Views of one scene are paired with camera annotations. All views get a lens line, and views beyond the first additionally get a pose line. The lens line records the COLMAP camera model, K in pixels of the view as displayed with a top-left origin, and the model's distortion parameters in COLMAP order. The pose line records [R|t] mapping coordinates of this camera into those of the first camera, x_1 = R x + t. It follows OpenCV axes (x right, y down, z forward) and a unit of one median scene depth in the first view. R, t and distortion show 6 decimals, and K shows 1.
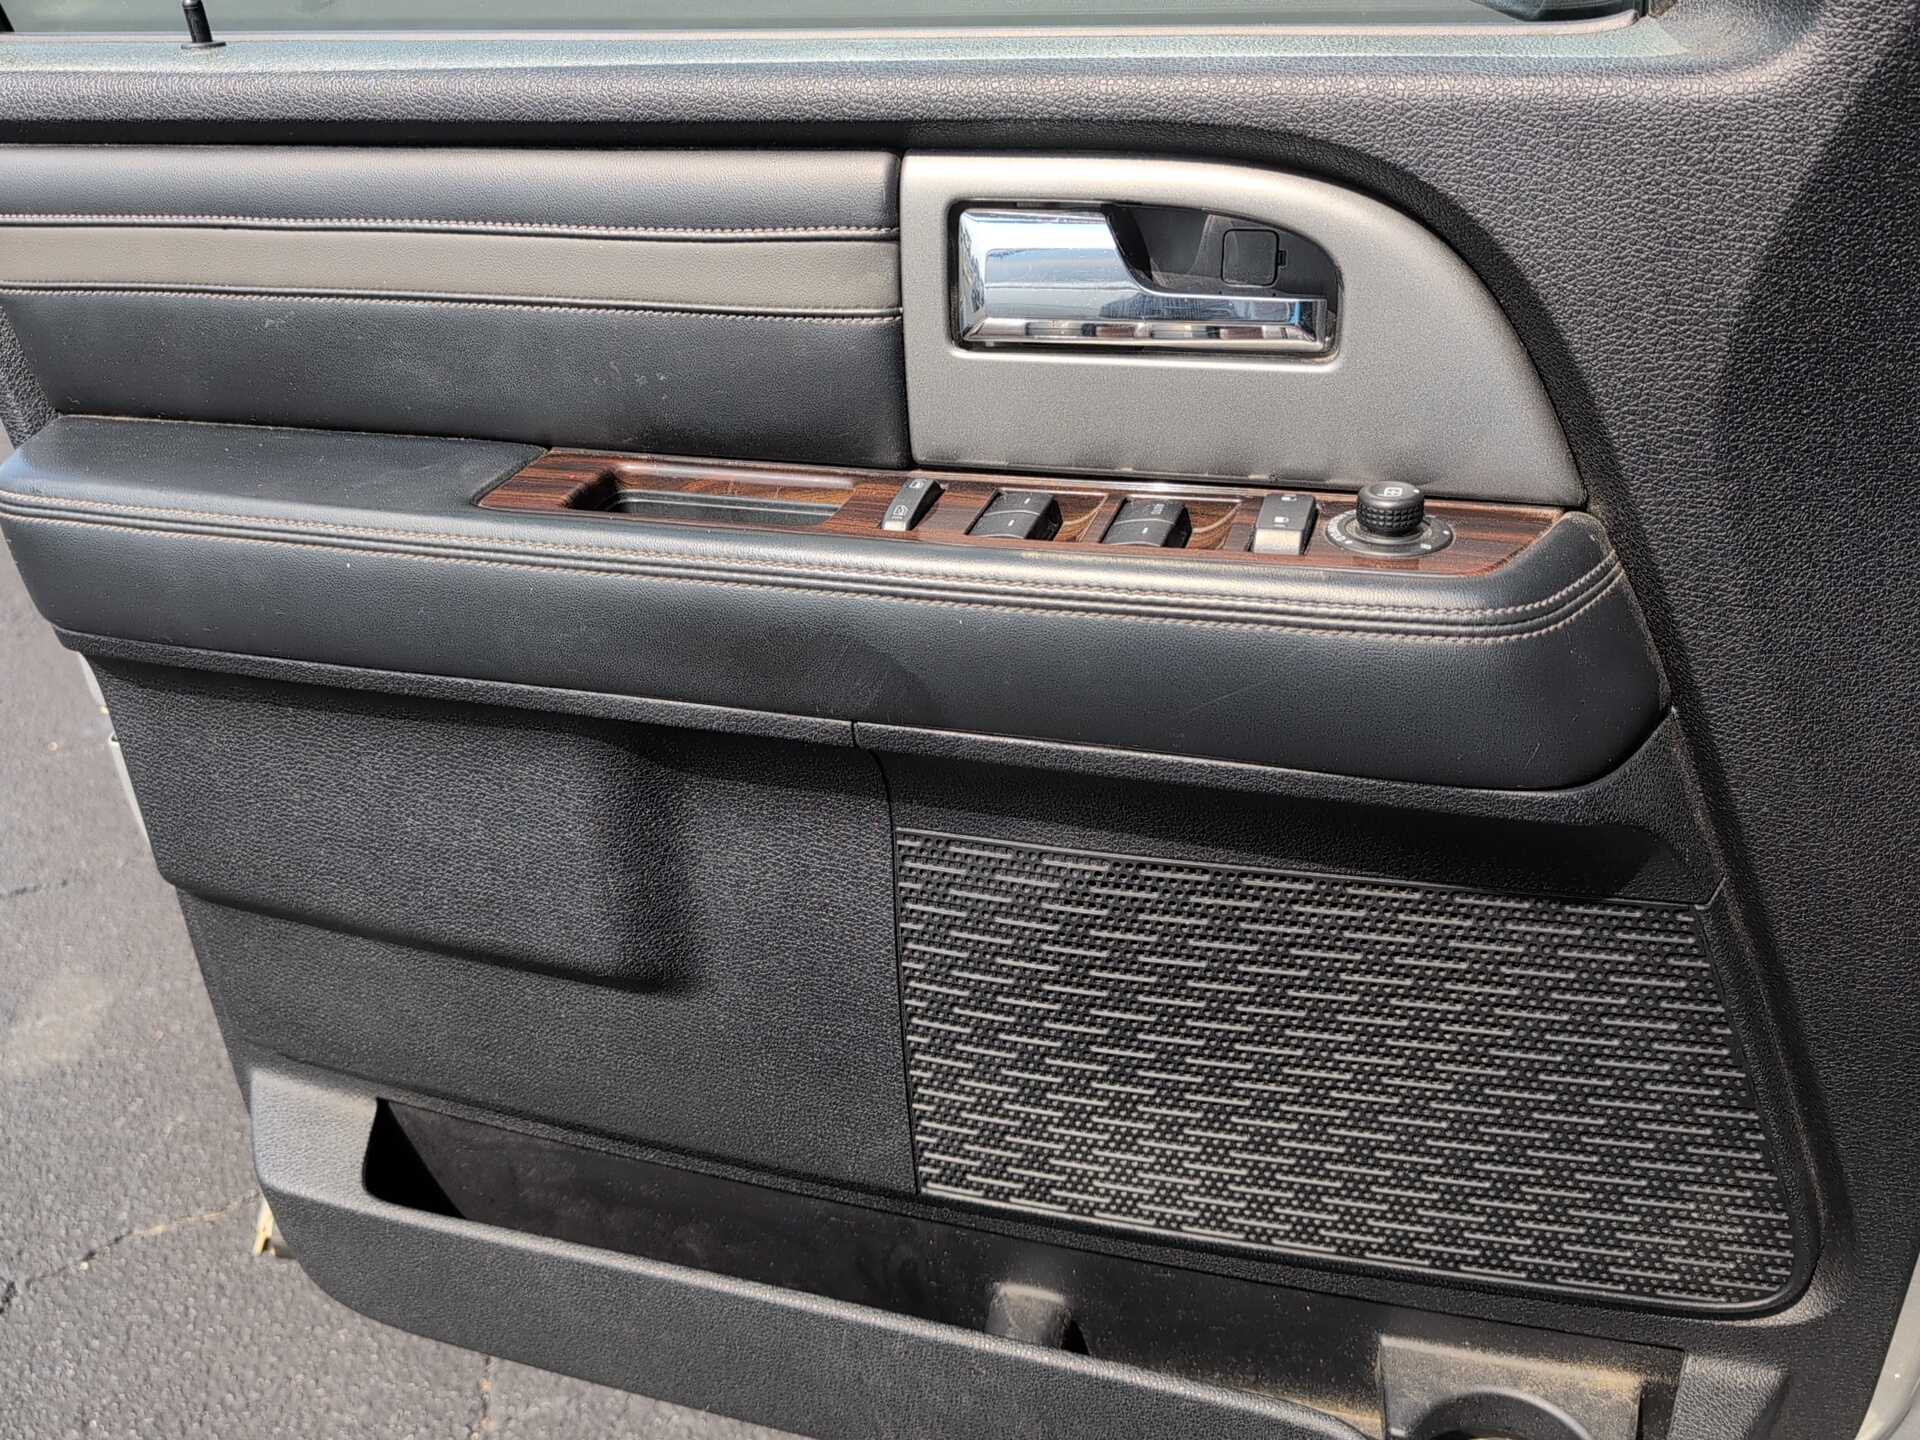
lens RADIAL K [[1727.7, 0, 960.0], [0, 1727.7, 720.0], [0, 0, 1]] dist [0.114565, -0.314573]
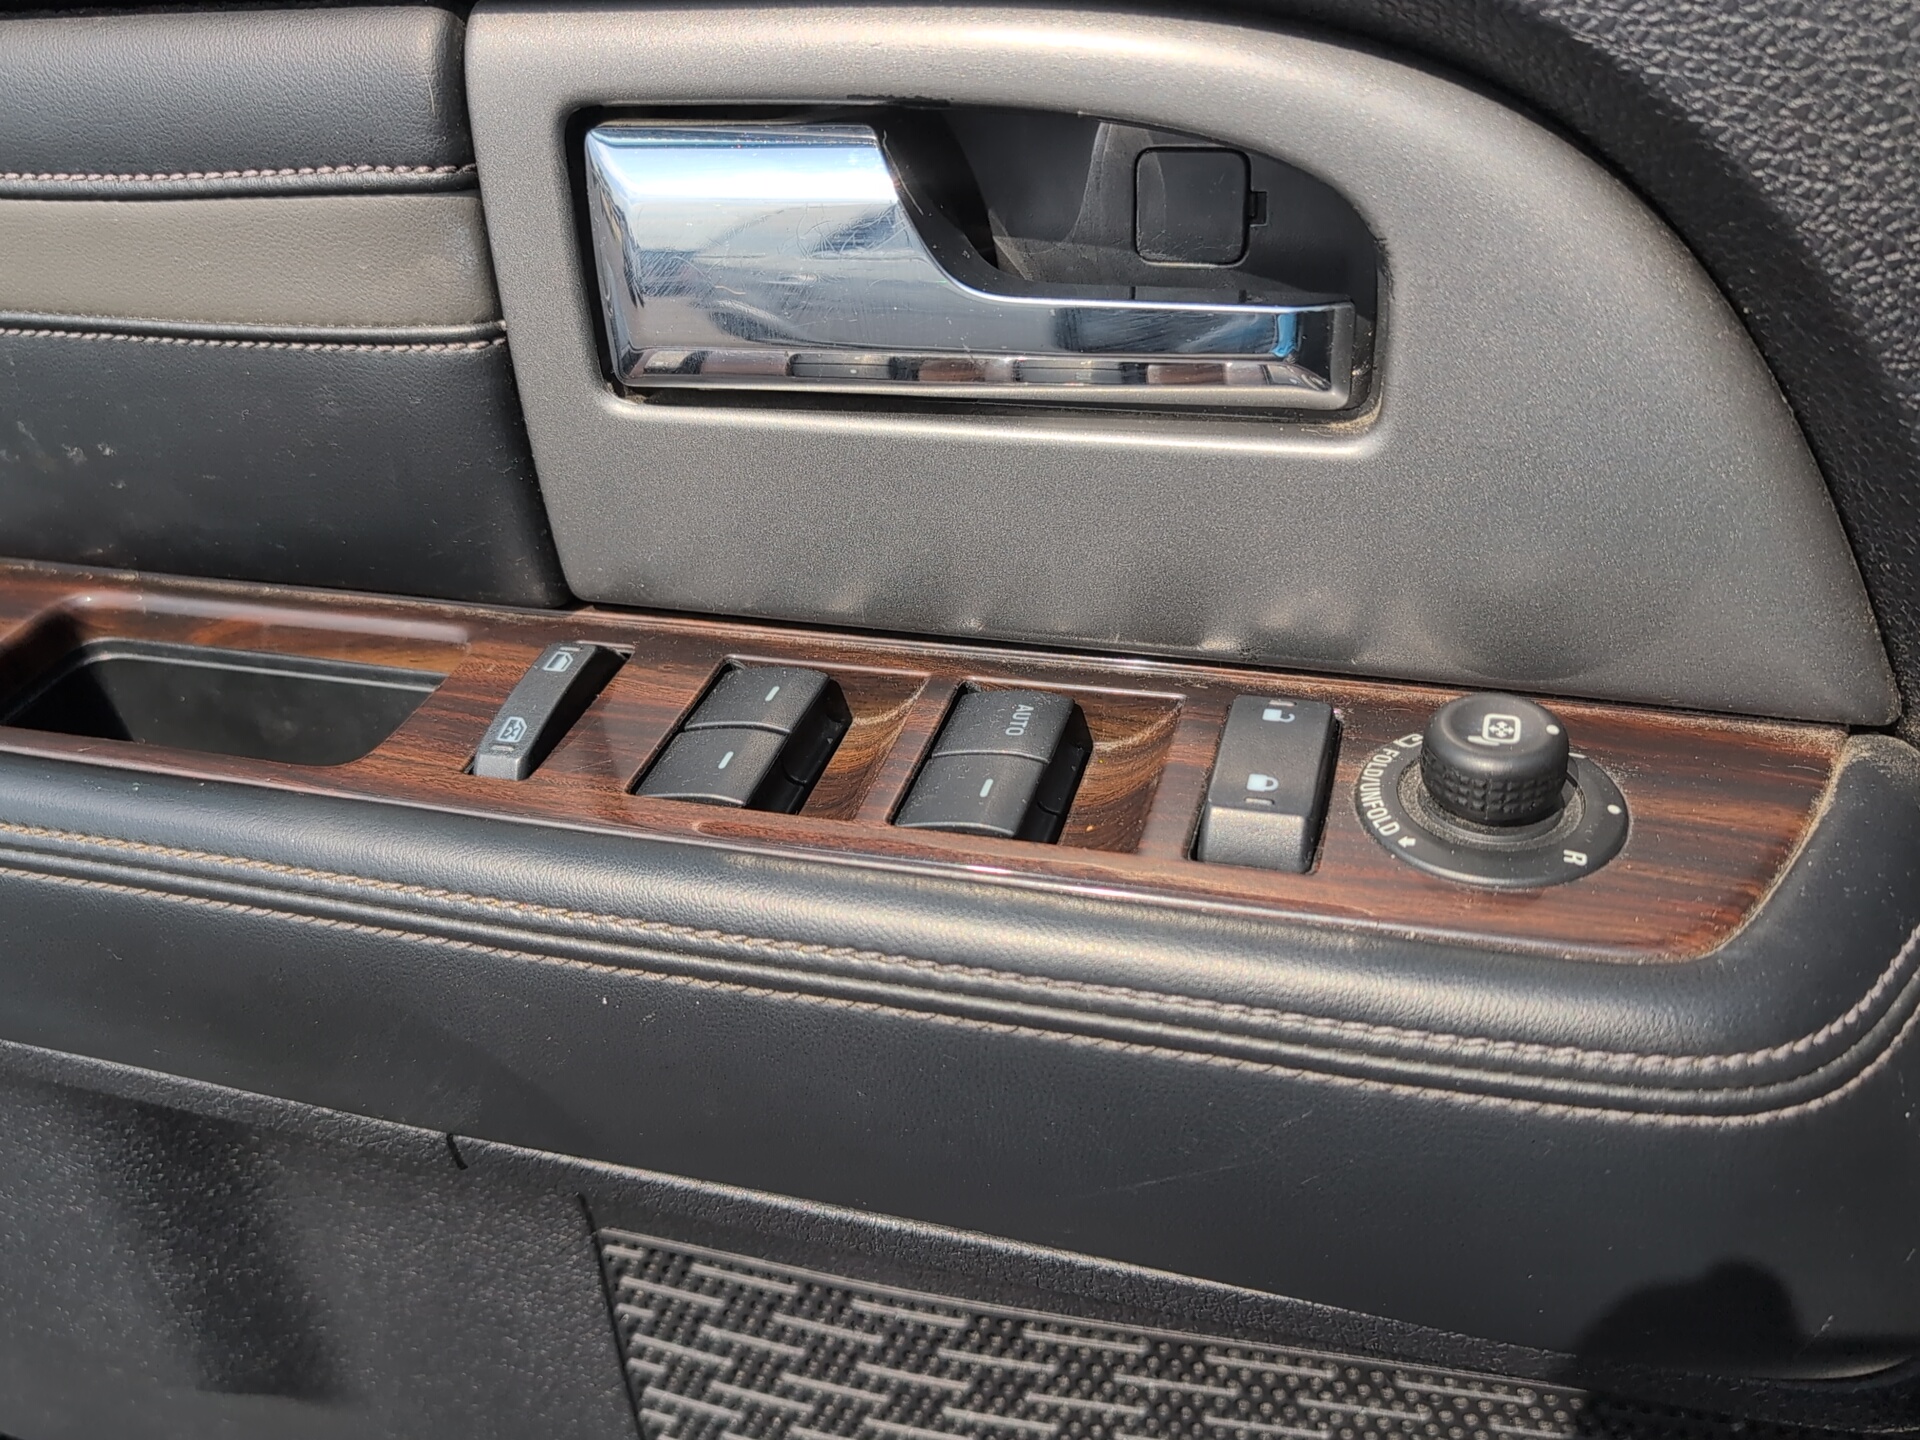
lens RADIAL K [[1712.2, 0, 960.0], [0, 1712.2, 720.0], [0, 0, 1]] dist [-0.006155, 0.001299]
pose [[0.999524, -0.026460, -0.015866, 0.105104], [0.027780, 0.995579, 0.089730, -0.166806], [0.013422, -0.090128, 0.995840, 0.510321]]
